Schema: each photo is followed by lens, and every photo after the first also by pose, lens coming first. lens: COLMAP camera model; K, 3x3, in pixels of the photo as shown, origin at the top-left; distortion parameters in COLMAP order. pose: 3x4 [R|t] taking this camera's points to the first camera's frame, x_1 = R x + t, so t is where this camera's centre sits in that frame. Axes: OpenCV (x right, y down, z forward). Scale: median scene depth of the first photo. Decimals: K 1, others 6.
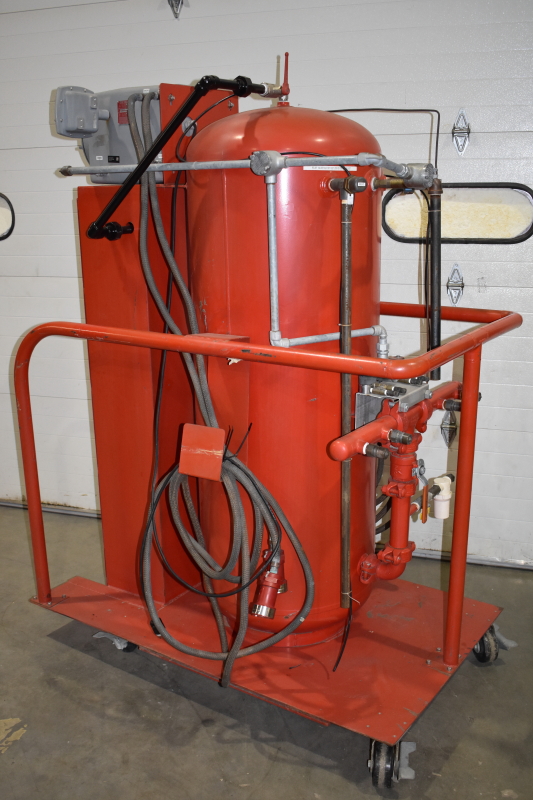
lens RADIAL K [[775.1, 0, 266.5], [0, 775.1, 400.0], [0, 0, 1]] dist [-0.089230, -0.000199]
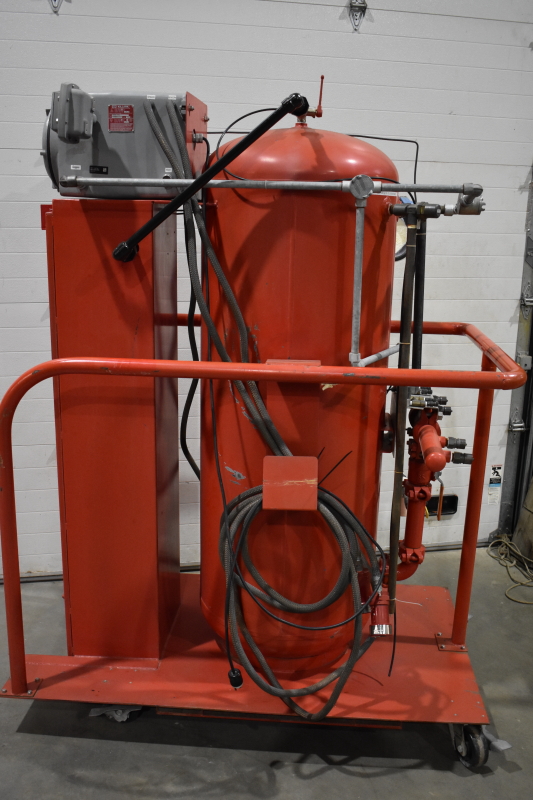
lens RADIAL K [[775.1, 0, 266.5], [0, 775.1, 400.0], [0, 0, 1]] dist [-0.089230, -0.000199]
pose [[0.873432, -0.093429, 0.477899, -0.507636], [0.099792, 0.994934, 0.012124, -0.045589], [-0.476611, 0.037101, 0.878331, 0.154890]]
